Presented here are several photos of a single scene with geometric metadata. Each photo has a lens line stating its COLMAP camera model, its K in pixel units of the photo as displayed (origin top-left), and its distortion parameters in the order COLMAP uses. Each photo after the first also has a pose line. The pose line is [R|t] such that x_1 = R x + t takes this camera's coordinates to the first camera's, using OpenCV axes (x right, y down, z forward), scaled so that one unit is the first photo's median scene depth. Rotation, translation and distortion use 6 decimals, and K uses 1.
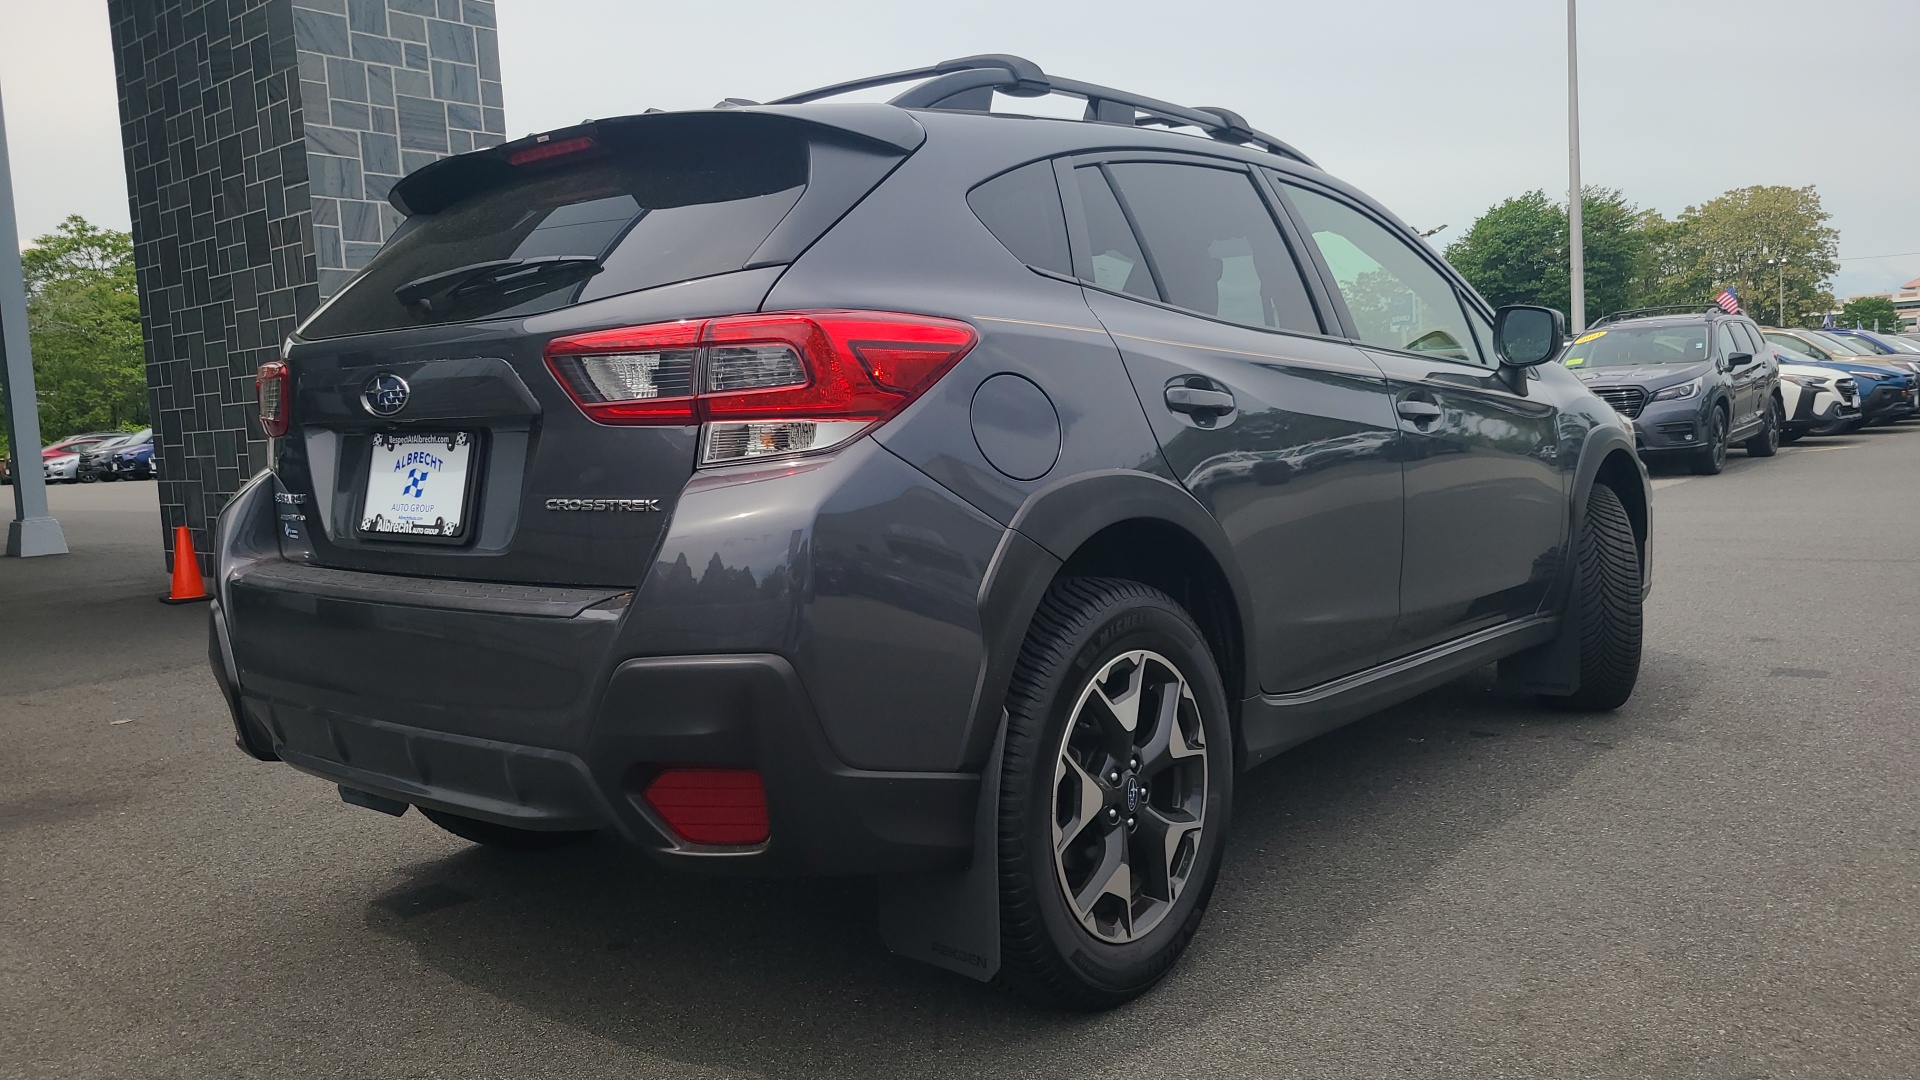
lens RADIAL K [[1495.2, 0, 960.0], [0, 1495.2, 540.0], [0, 0, 1]] dist [0.061695, -0.000147]
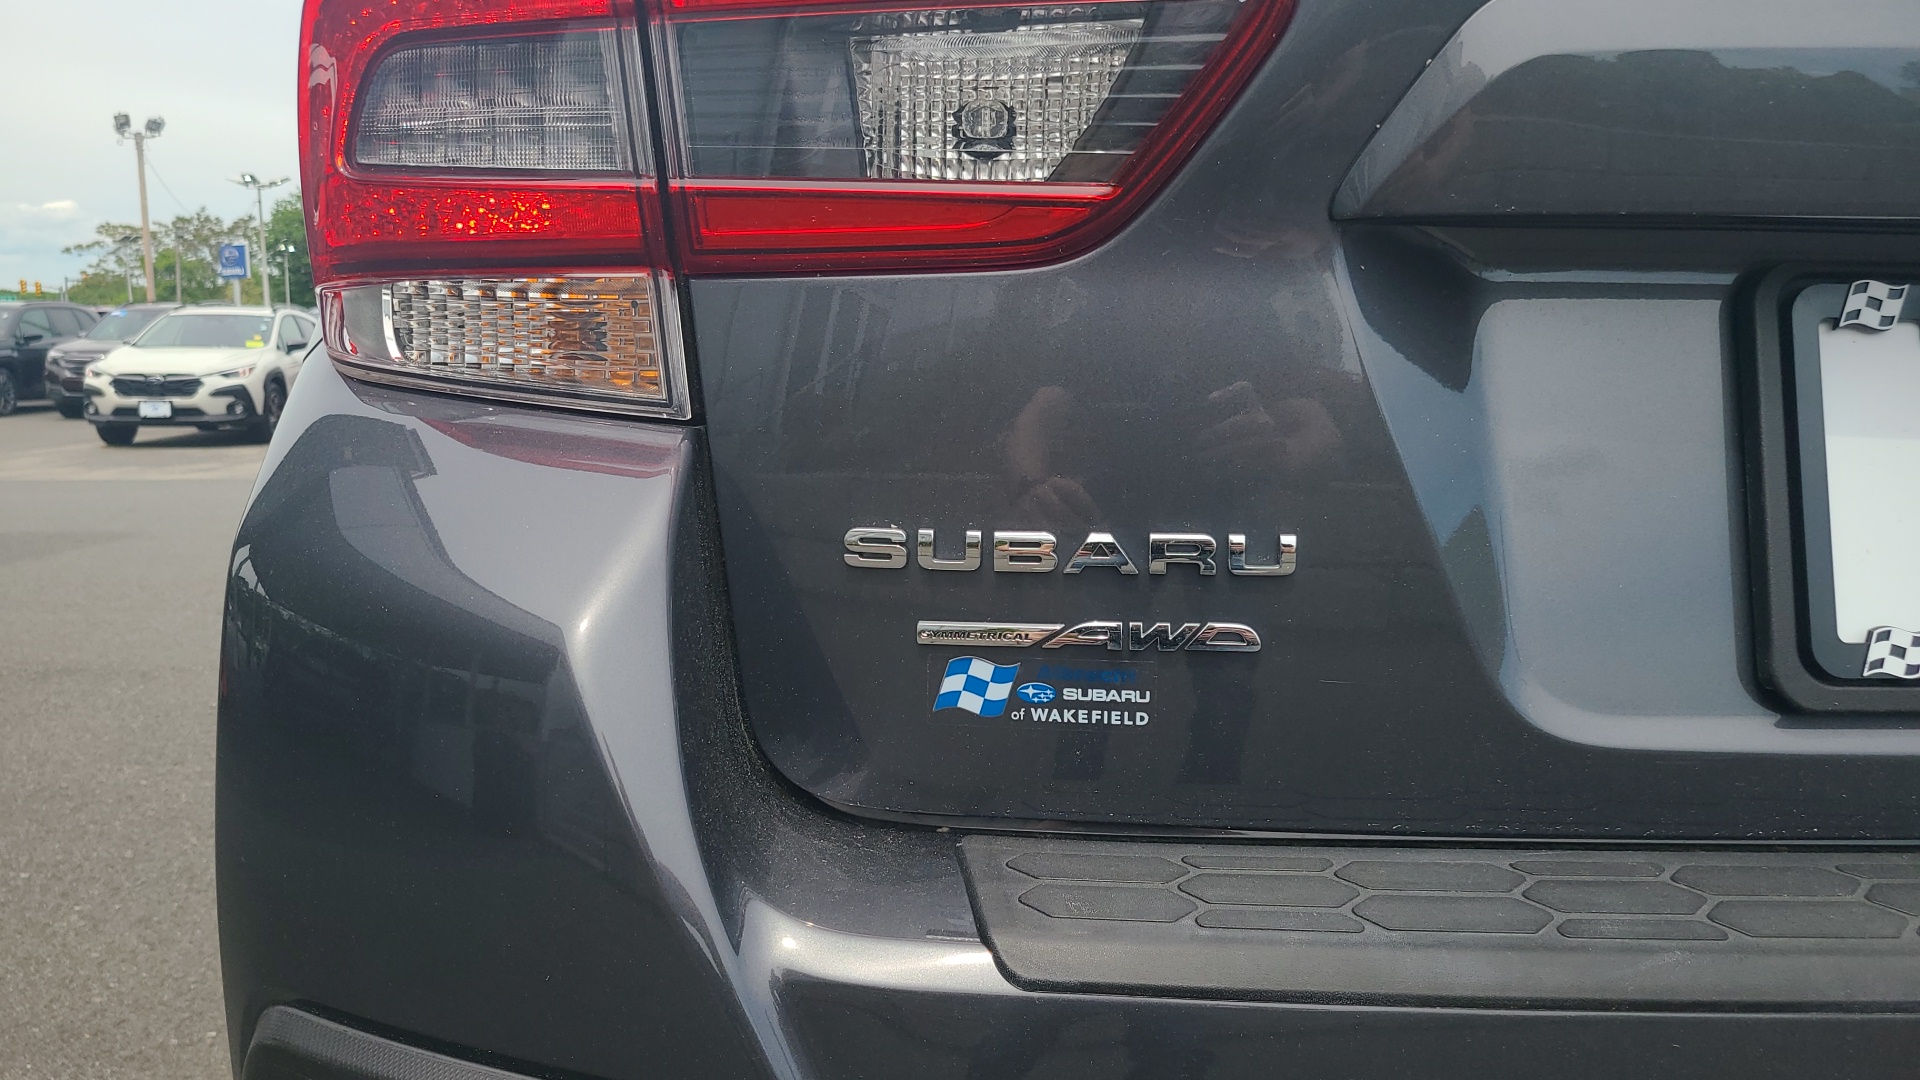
lens RADIAL K [[1521.1, 0, 965.9], [0, 1521.1, 533.3], [0, 0, 1]] dist [0.014236, 0.004788]
pose [[0.704861, -0.039969, 0.708219, -0.686690], [0.021213, 0.999152, 0.035276, -0.042341], [-0.709029, -0.009841, 0.705111, 0.955348]]
